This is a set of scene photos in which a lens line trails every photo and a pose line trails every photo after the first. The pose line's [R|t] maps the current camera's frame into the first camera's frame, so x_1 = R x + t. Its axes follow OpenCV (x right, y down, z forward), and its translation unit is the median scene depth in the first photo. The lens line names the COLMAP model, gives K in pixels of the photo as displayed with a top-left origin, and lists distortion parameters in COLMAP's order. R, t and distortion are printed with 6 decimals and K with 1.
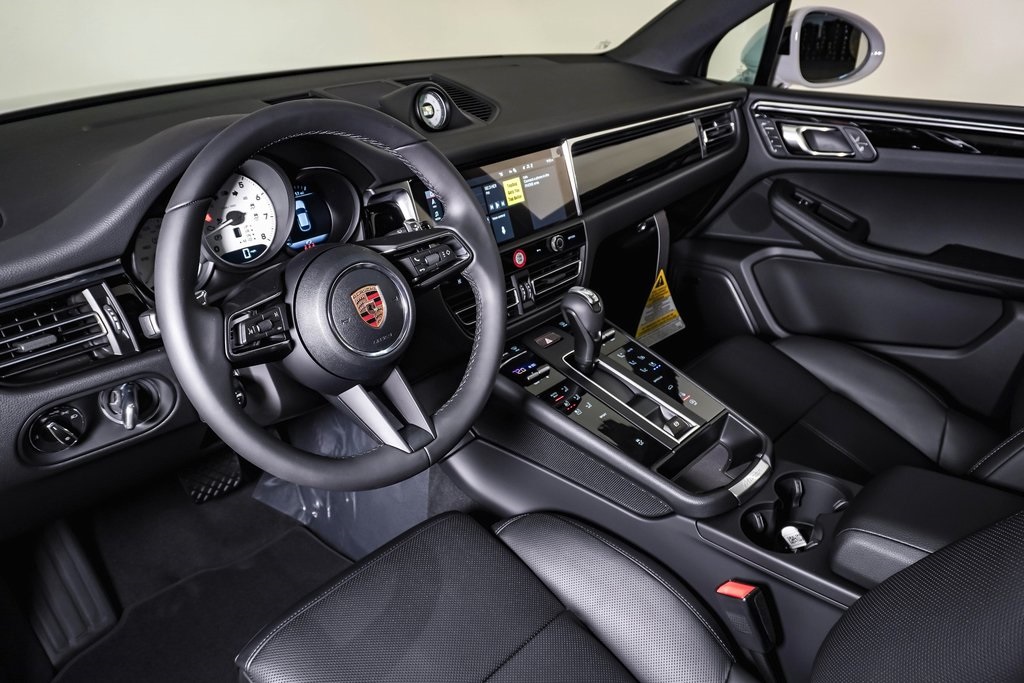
lens RADIAL K [[781.2, 0, 505.8], [0, 781.2, 344.9], [0, 0, 1]] dist [-0.014713, 0.022145]
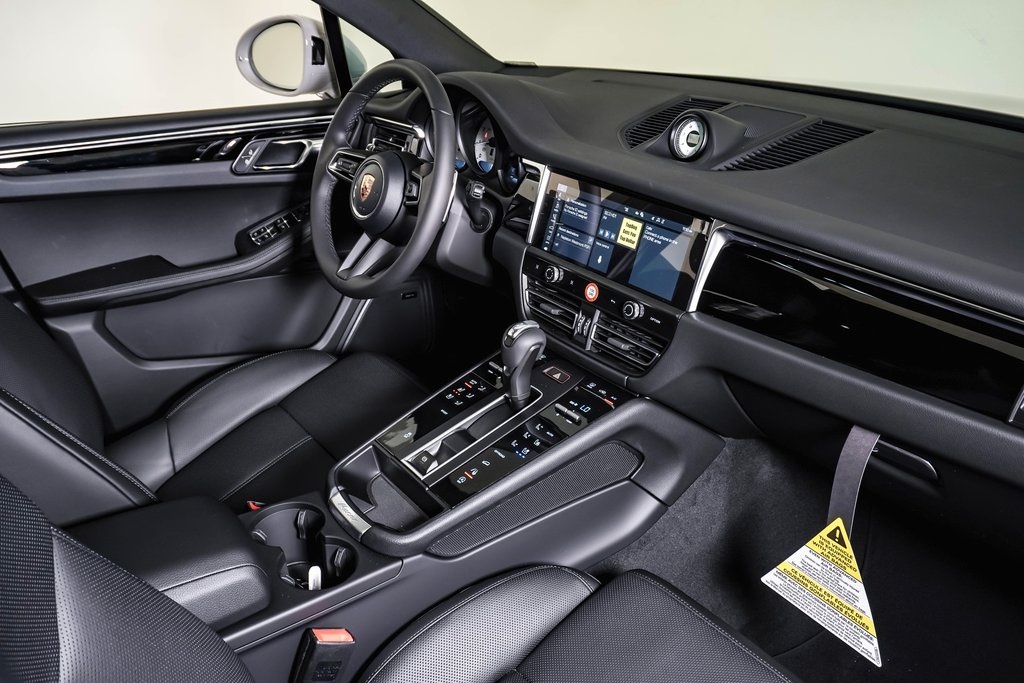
lens RADIAL K [[821.0, 0, 515.3], [0, 821.0, 335.4], [0, 0, 1]] dist [-0.011253, -0.003009]
pose [[-0.170642, 0.440102, -0.881585, 1.145937], [-0.437646, 0.767758, 0.467989, -0.606695], [0.882807, 0.465681, 0.061596, 1.066276]]
